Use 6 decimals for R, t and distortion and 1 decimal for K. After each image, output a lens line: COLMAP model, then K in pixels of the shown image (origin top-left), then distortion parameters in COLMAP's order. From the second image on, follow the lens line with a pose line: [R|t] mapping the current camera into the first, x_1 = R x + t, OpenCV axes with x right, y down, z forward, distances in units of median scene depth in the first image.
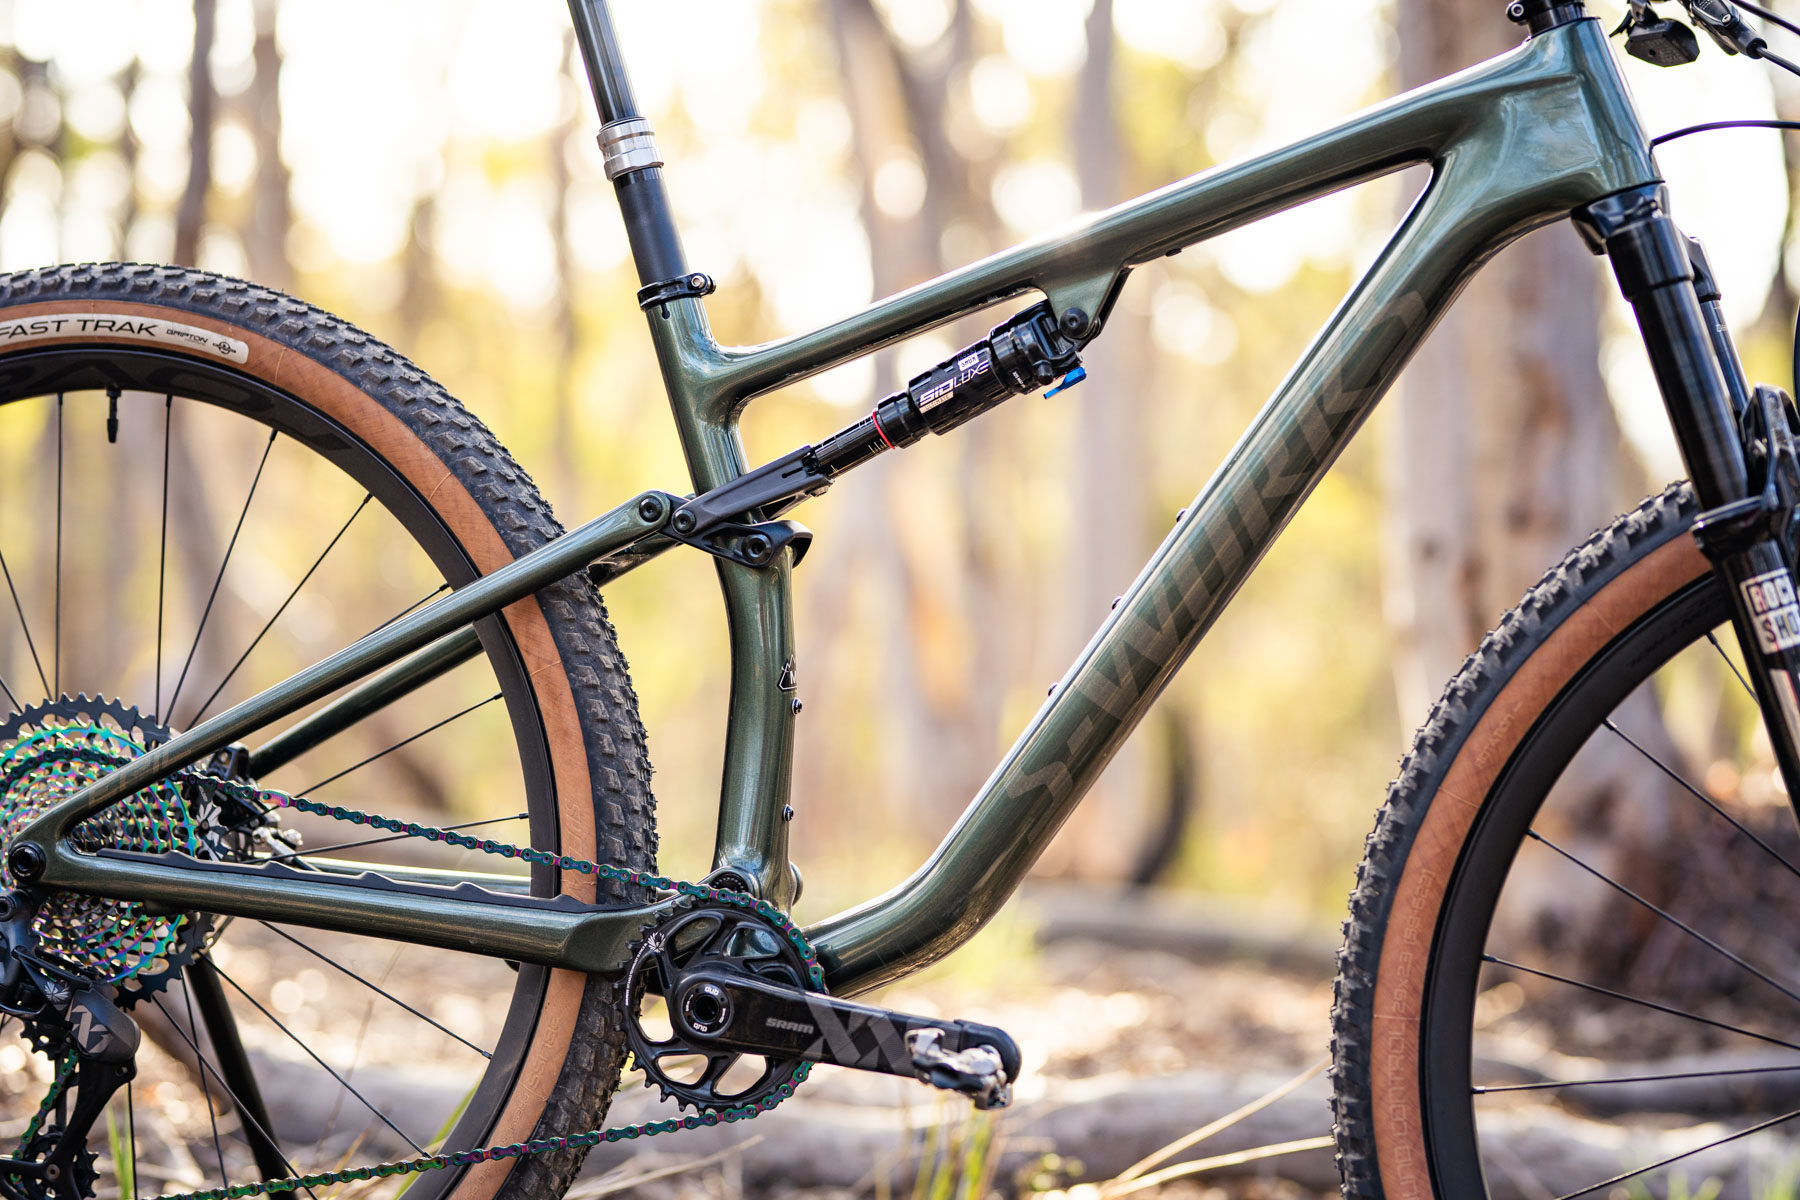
lens RADIAL K [[4364.4, 0, 901.5], [0, 4364.4, 603.7], [0, 0, 1]] dist [0.023866, 0.000000]
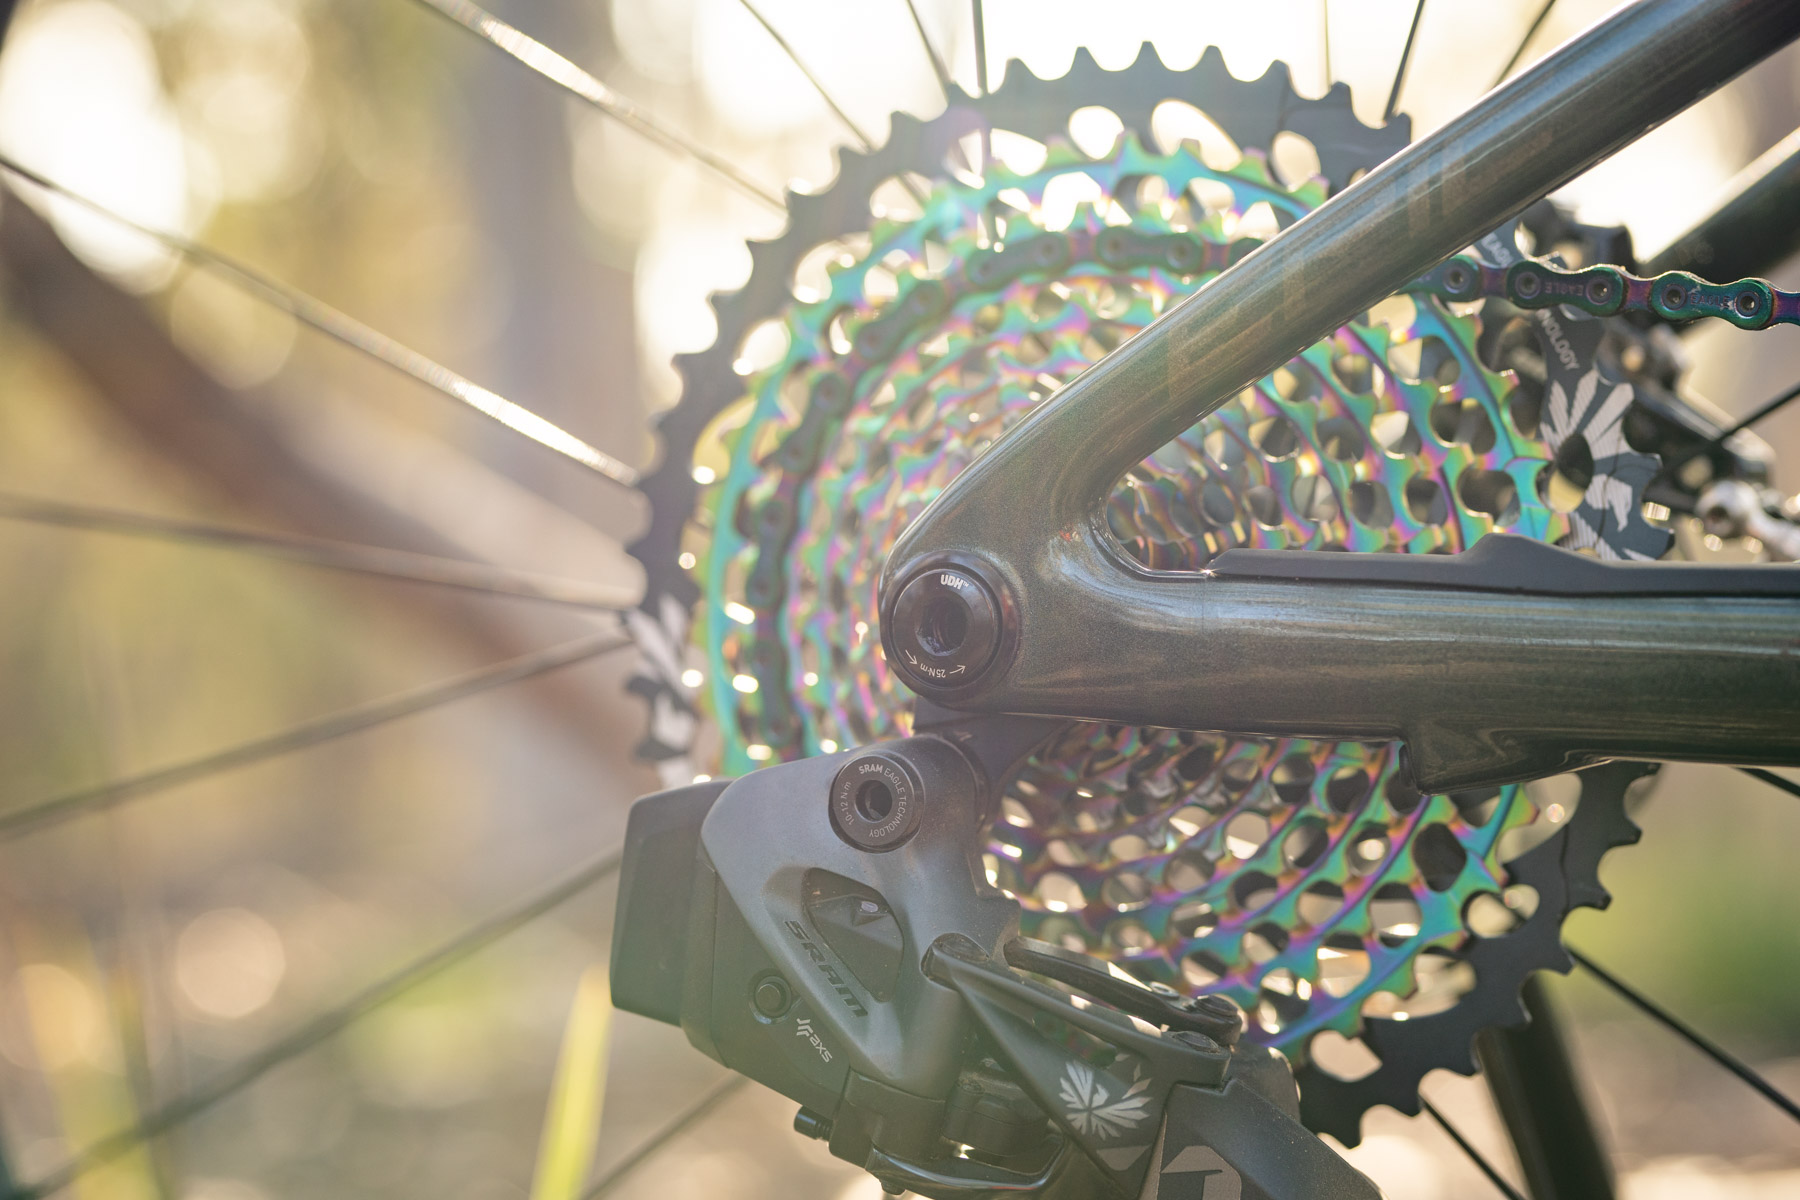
lens RADIAL K [[4364.4, 0, 900.4], [0, 4364.4, 598.2], [0, 0, 1]] dist [0.023866, 0.000000]
pose [[0.984574, -0.078166, -0.156537, -0.158337], [0.075775, 0.996900, -0.021193, 0.061890], [0.157708, 0.009005, 0.987445, 0.721385]]
